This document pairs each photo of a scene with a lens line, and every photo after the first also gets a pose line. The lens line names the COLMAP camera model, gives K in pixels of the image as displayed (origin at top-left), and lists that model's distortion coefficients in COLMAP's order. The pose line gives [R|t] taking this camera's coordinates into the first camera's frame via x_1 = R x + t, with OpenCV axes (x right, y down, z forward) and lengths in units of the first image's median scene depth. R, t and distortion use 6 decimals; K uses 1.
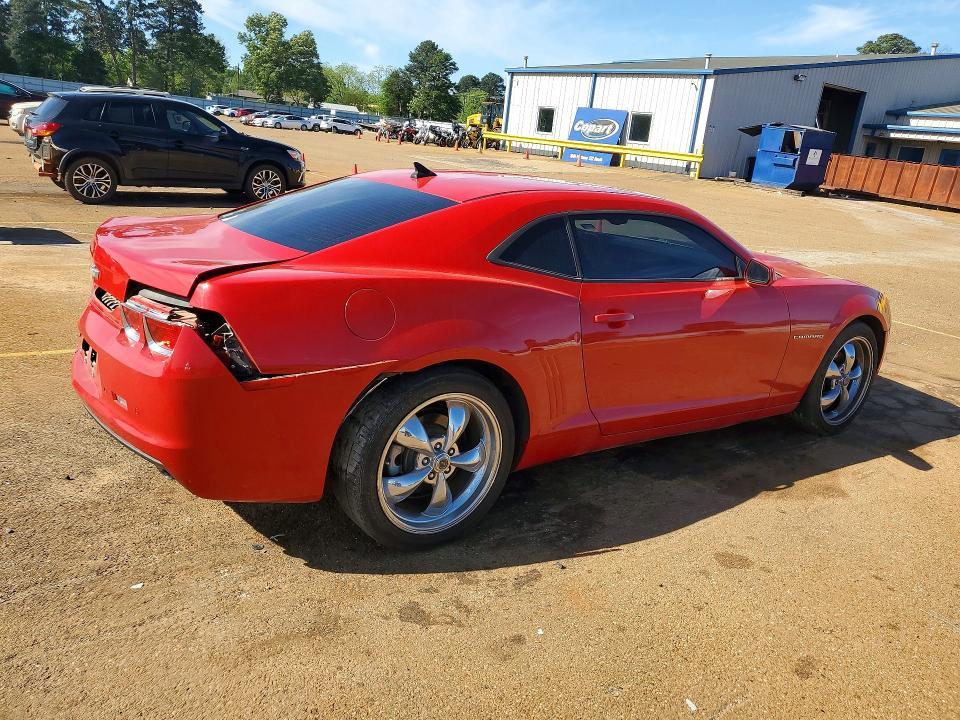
lens RADIAL K [[751.2, 0, 473.0], [0, 751.2, 355.4], [0, 0, 1]] dist [0.005908, 0.015274]
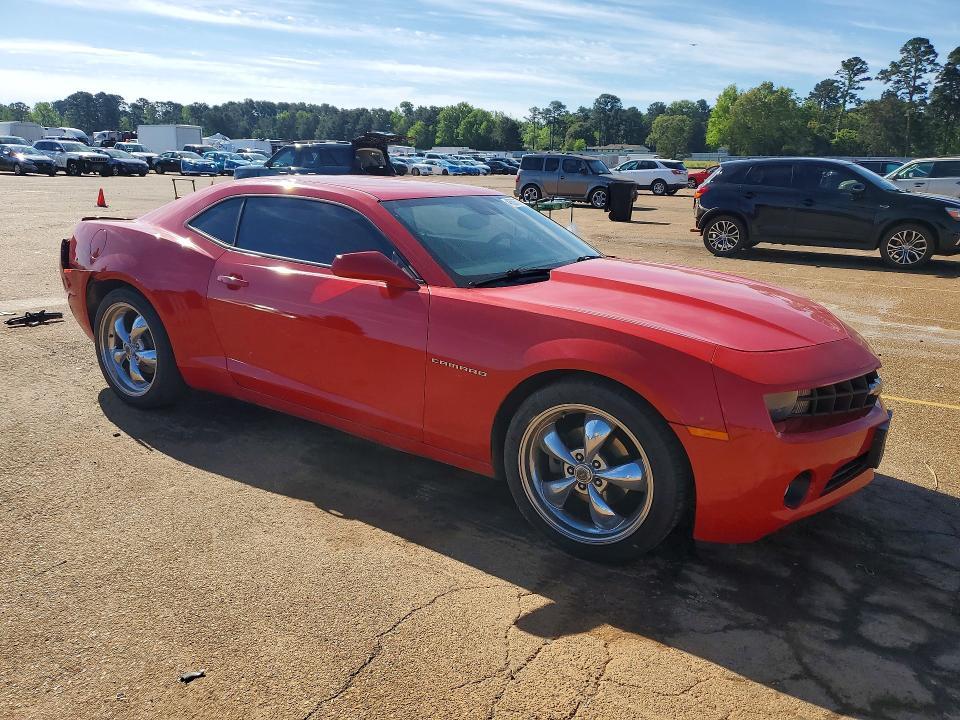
lens RADIAL K [[751.2, 0, 479.6], [0, 751.2, 364.9], [0, 0, 1]] dist [0.005908, 0.015274]
pose [[0.363034, 0.169751, -0.916183, 0.437159], [-0.259336, 0.962821, 0.075632, -0.035634], [0.894959, 0.210142, 0.393560, 0.269413]]
